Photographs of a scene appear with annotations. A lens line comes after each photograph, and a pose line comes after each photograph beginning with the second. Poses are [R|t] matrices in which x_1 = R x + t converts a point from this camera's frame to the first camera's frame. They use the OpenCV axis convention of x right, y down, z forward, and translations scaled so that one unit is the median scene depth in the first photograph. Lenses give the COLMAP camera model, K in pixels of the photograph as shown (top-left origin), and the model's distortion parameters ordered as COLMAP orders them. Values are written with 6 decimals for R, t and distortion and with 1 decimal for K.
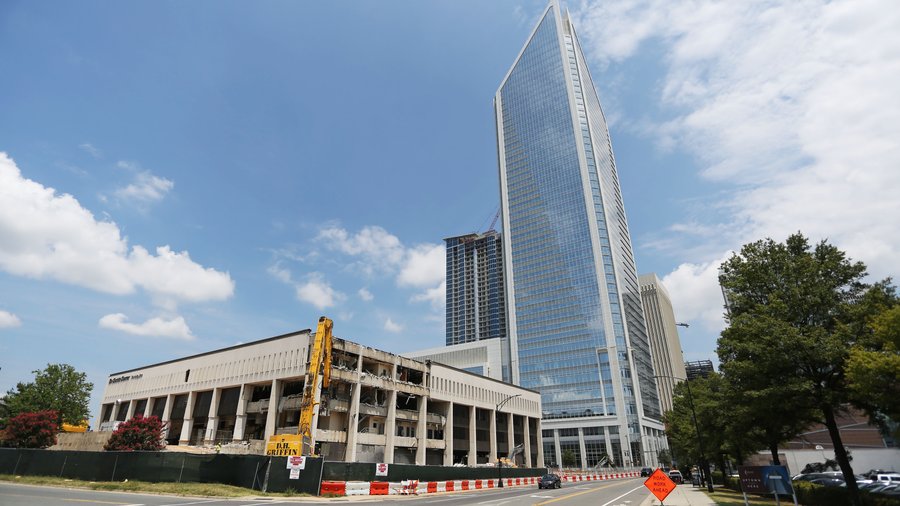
lens RADIAL K [[451.1, 0, 450.0], [0, 451.1, 253.0], [0, 0, 1]] dist [-0.074855, 0.000087]
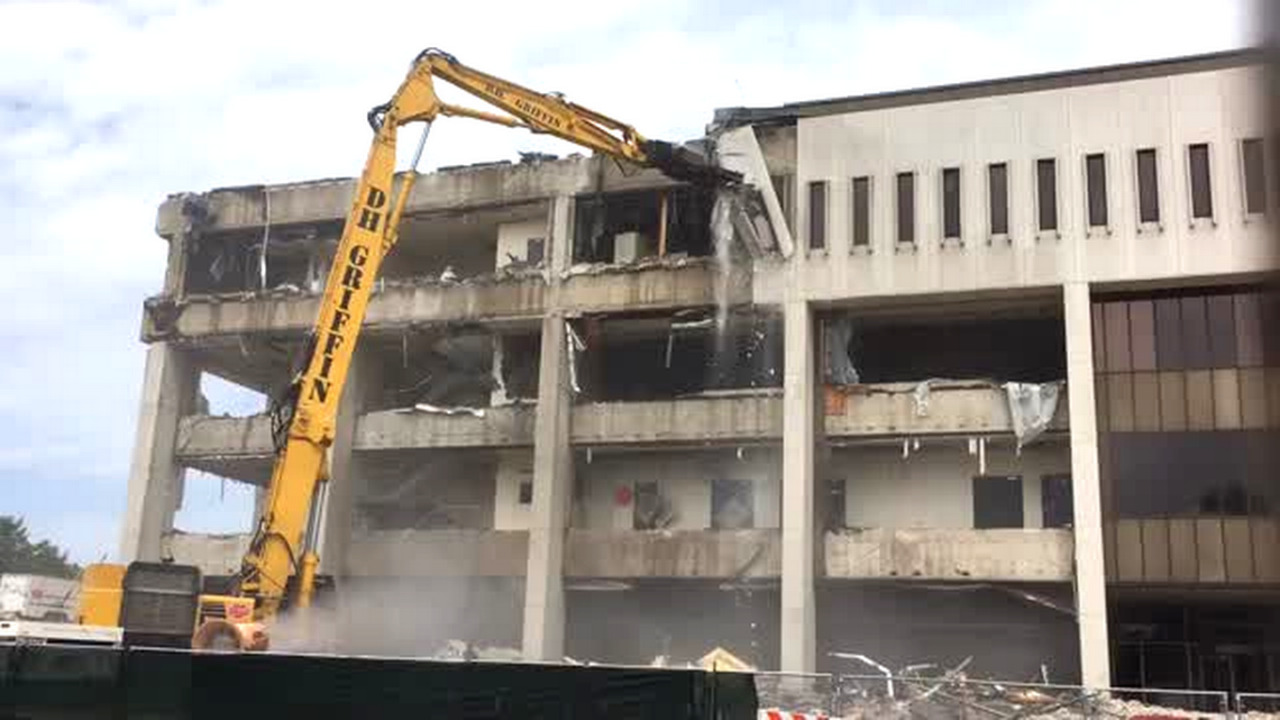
lens RADIAL K [[1333.9, 0, 640.0], [0, 1333.9, 360.0], [0, 0, 1]] dist [0.047267, 0.004020]
pose [[0.257244, -0.235641, -0.937176, 0.467119], [0.380686, 0.916101, -0.125848, 0.433099], [0.888203, -0.324396, 0.325367, 0.864718]]
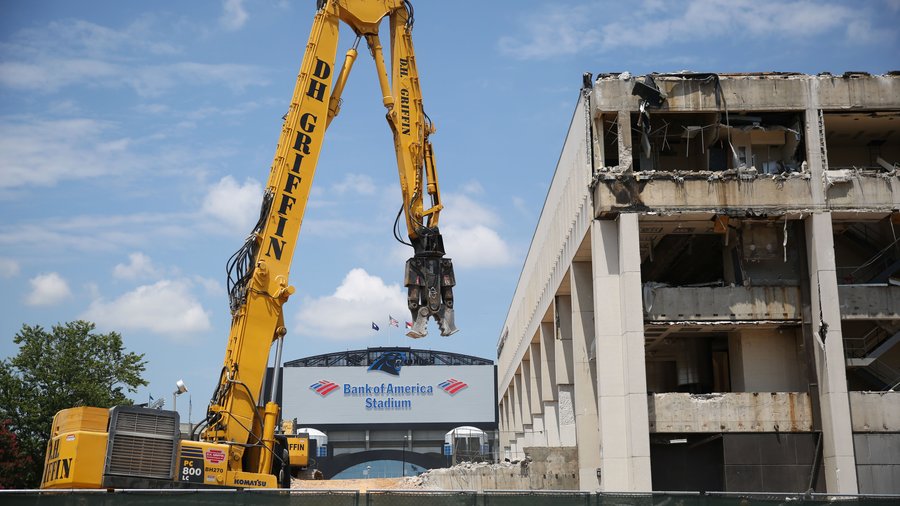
lens RADIAL K [[1147.4, 0, 450.0], [0, 1147.4, 253.0], [0, 0, 1]] dist [0.060772, 0.073874]
pose [[0.569916, -0.196491, -0.797864, 0.197126], [0.363020, 0.931300, 0.029954, 0.205048], [0.737165, -0.306711, 0.602093, 0.406010]]
